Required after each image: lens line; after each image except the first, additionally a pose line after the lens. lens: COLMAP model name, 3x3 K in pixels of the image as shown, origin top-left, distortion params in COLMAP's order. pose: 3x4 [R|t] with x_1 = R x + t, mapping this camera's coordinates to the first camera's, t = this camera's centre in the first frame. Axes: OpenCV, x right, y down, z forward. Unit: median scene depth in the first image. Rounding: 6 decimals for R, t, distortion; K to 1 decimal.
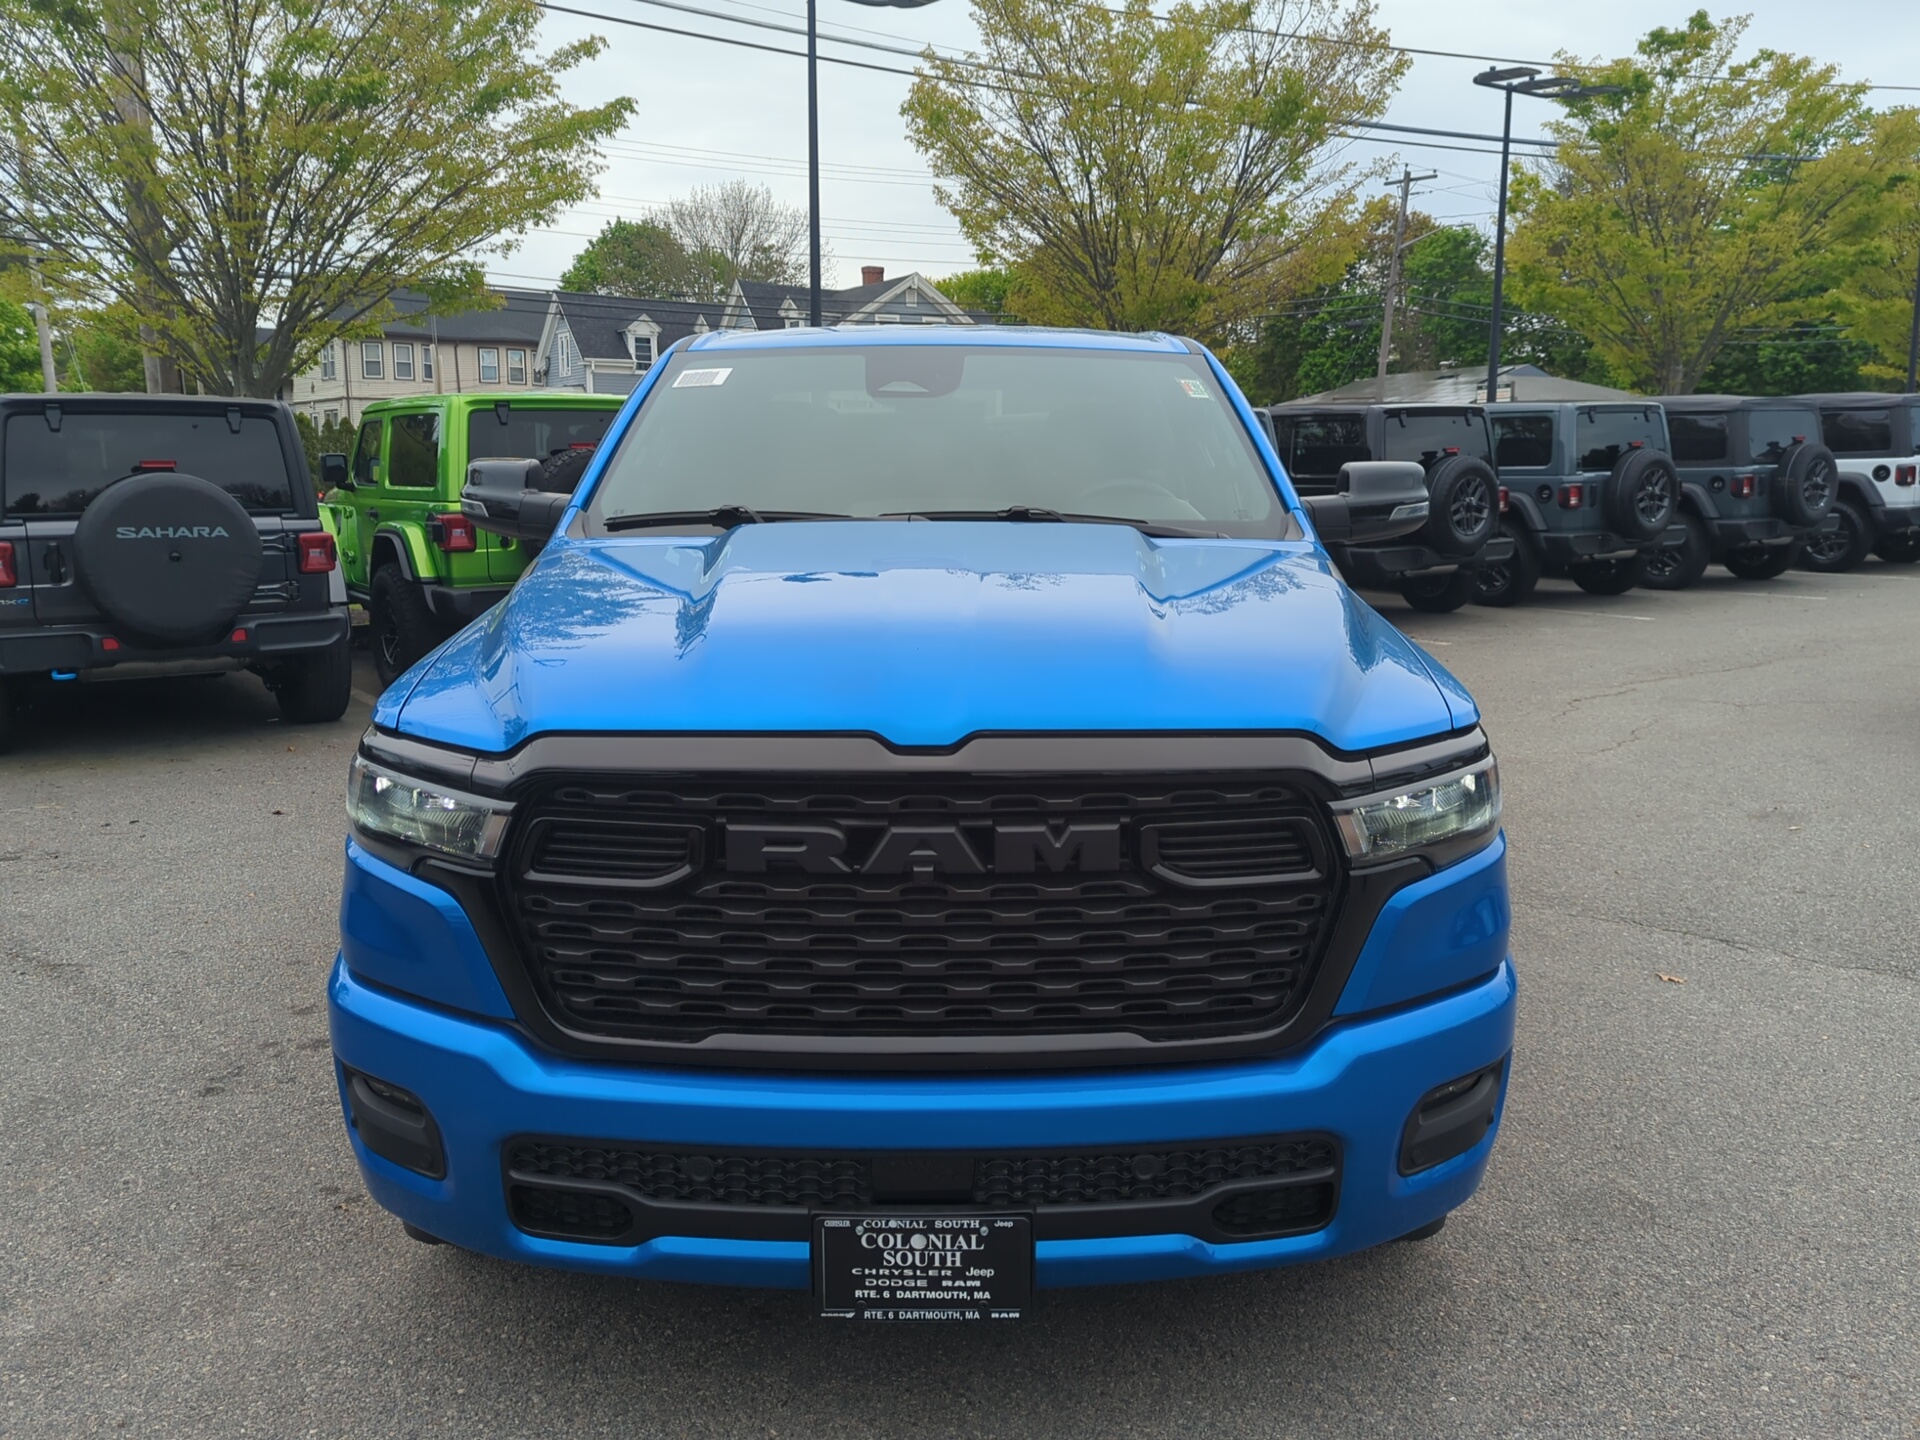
lens RADIAL K [[1576.4, 0, 975.5], [0, 1576.4, 716.7], [0, 0, 1]] dist [0.033215, -0.000773]
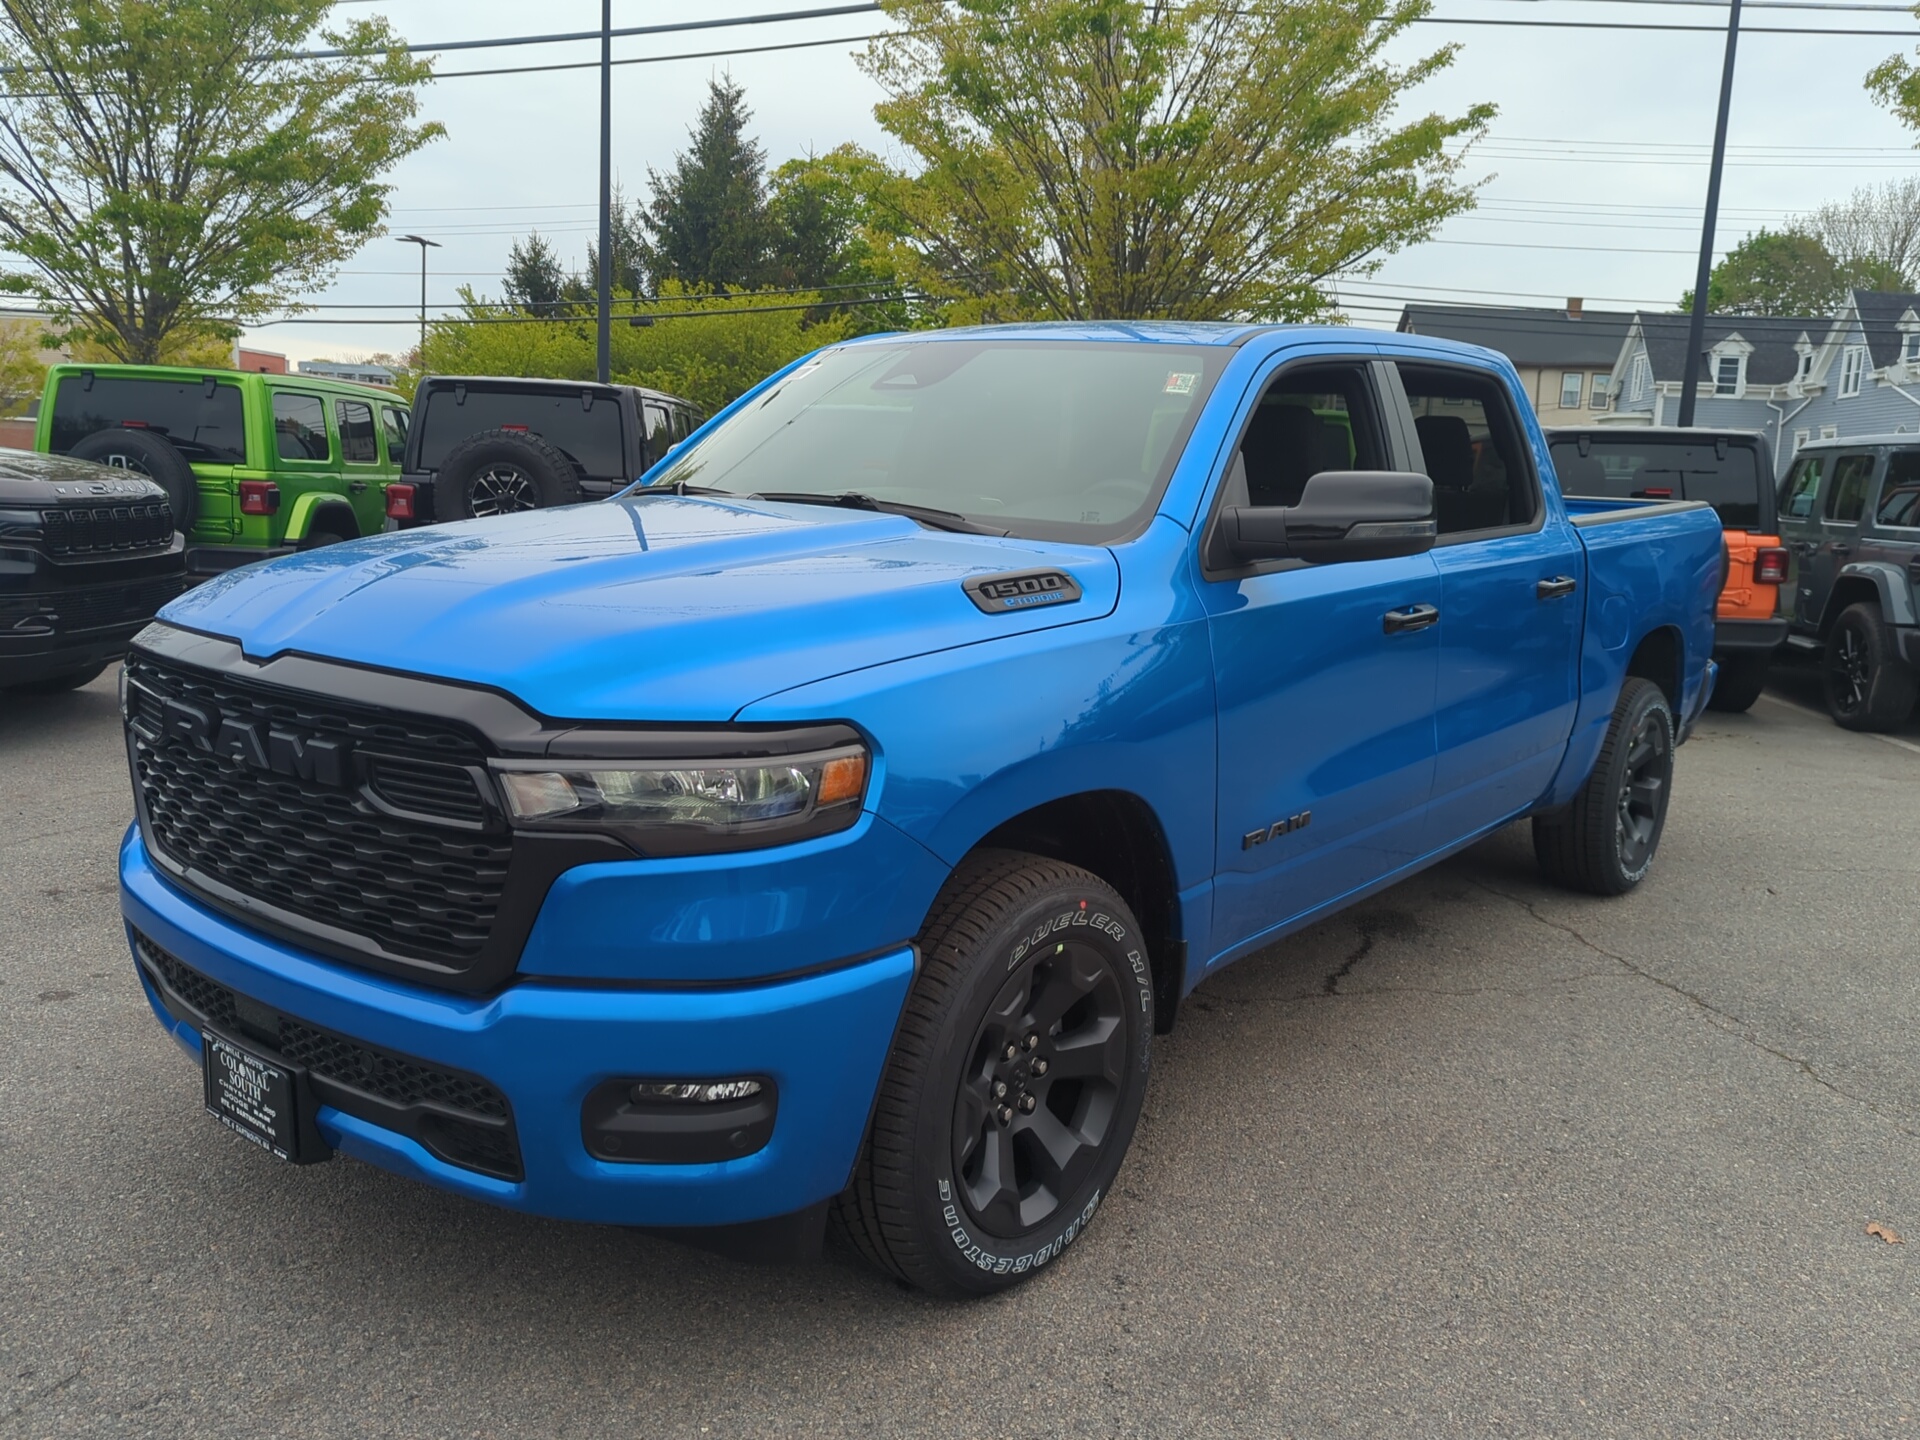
lens RADIAL K [[1576.4, 0, 975.5], [0, 1576.4, 716.7], [0, 0, 1]] dist [0.033215, -0.000773]
pose [[0.766935, 0.130719, -0.628270, 0.631060], [-0.141375, 0.989397, 0.033277, -0.029451], [0.625958, 0.063300, 0.777284, 0.223639]]
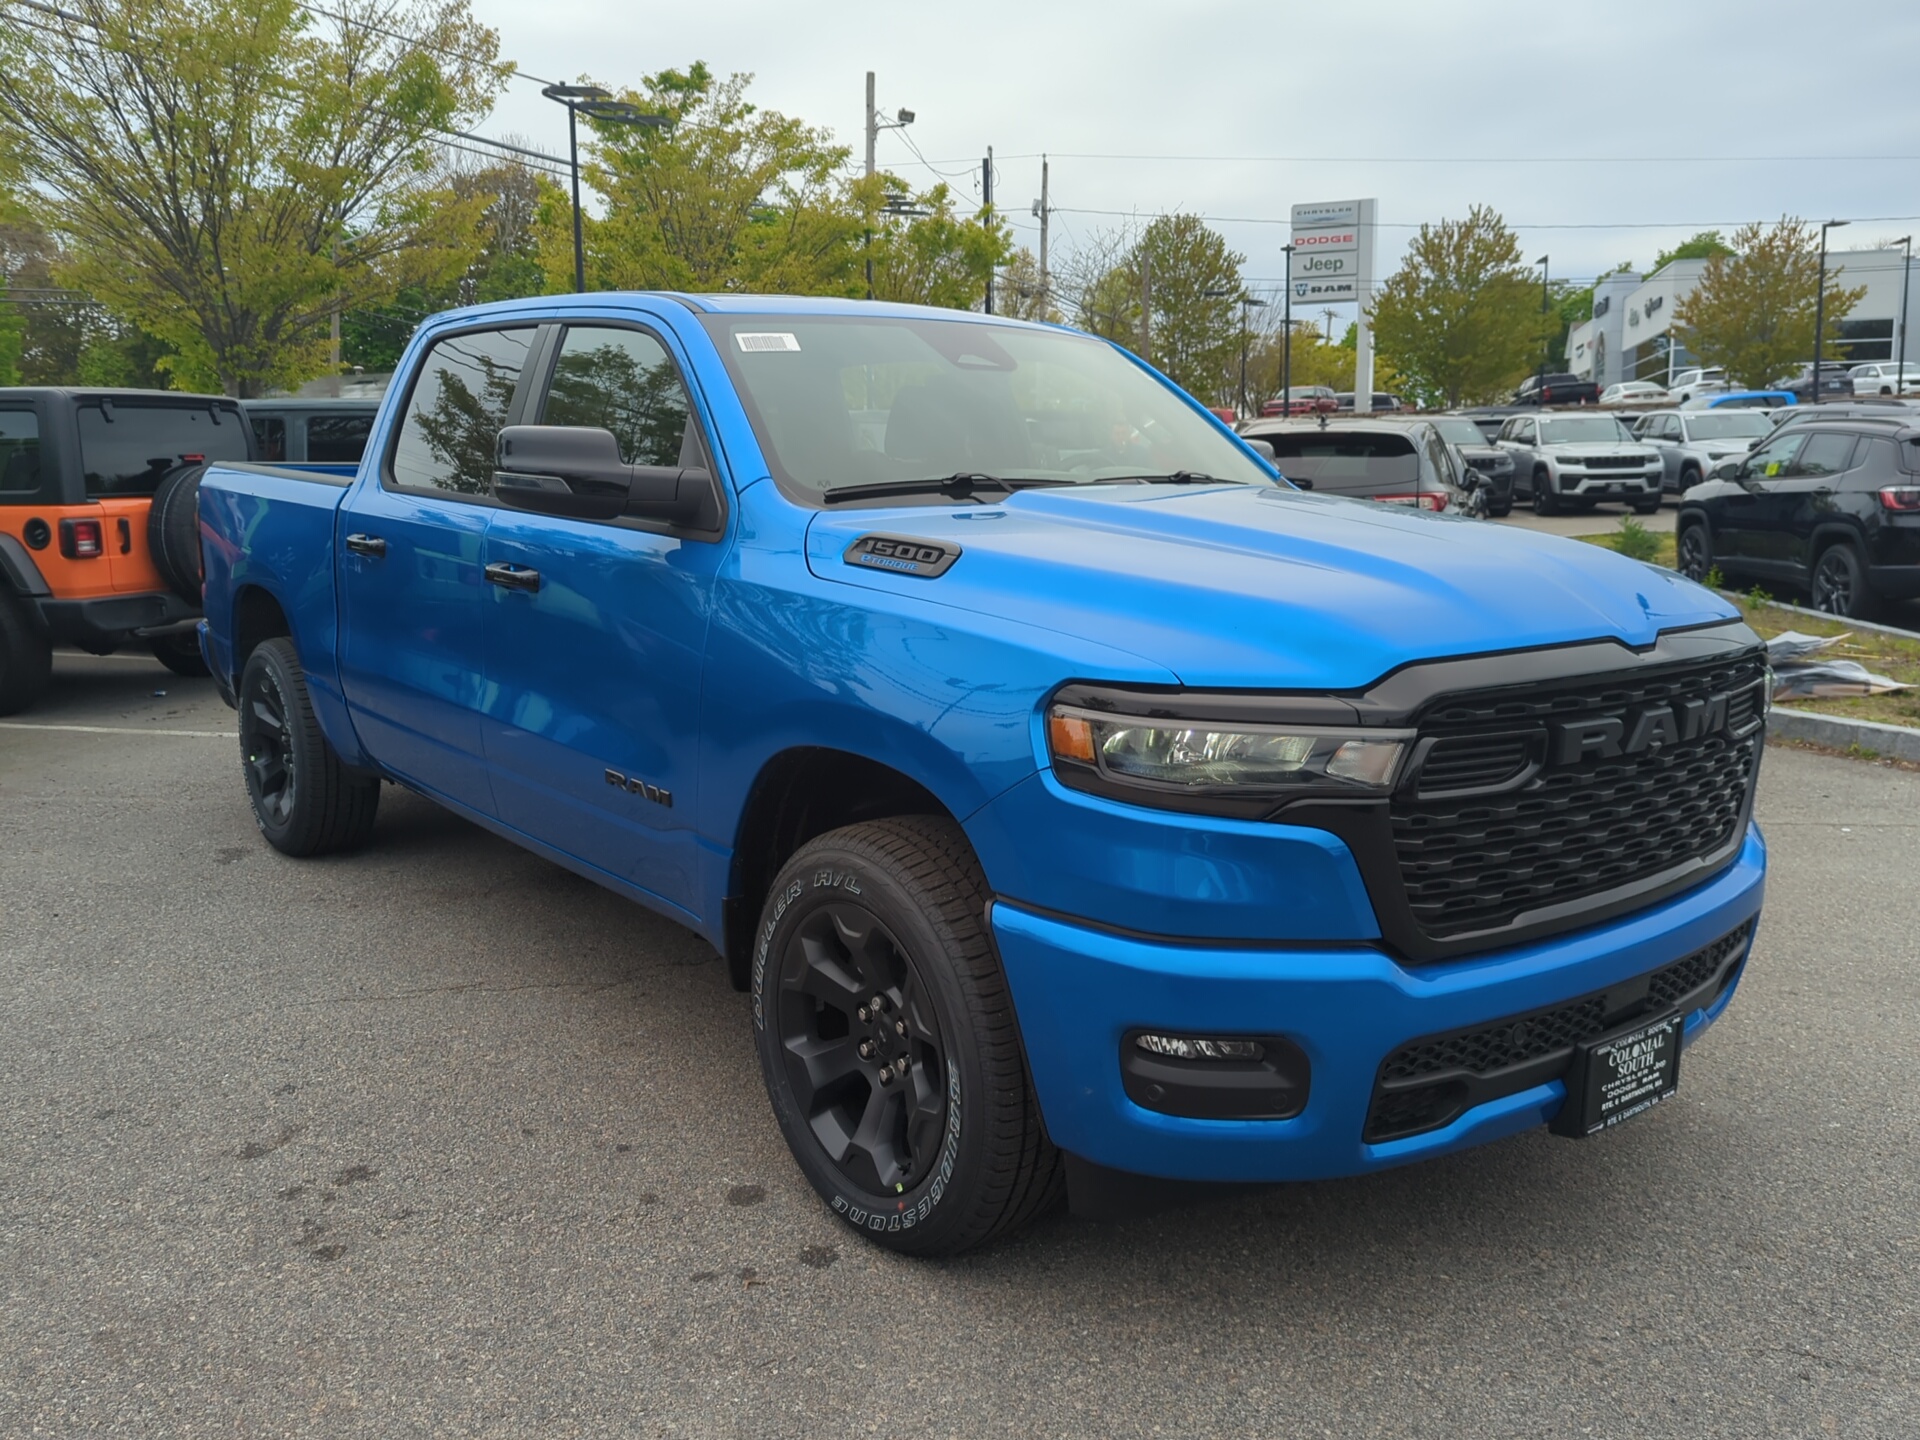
lens RADIAL K [[1576.4, 0, 975.5], [0, 1576.4, 716.7], [0, 0, 1]] dist [0.033215, -0.000773]
pose [[0.774584, -0.096993, 0.624989, -0.669863], [0.100790, 0.994473, 0.029419, -0.008575], [-0.624388, 0.040205, 0.780079, 0.196446]]
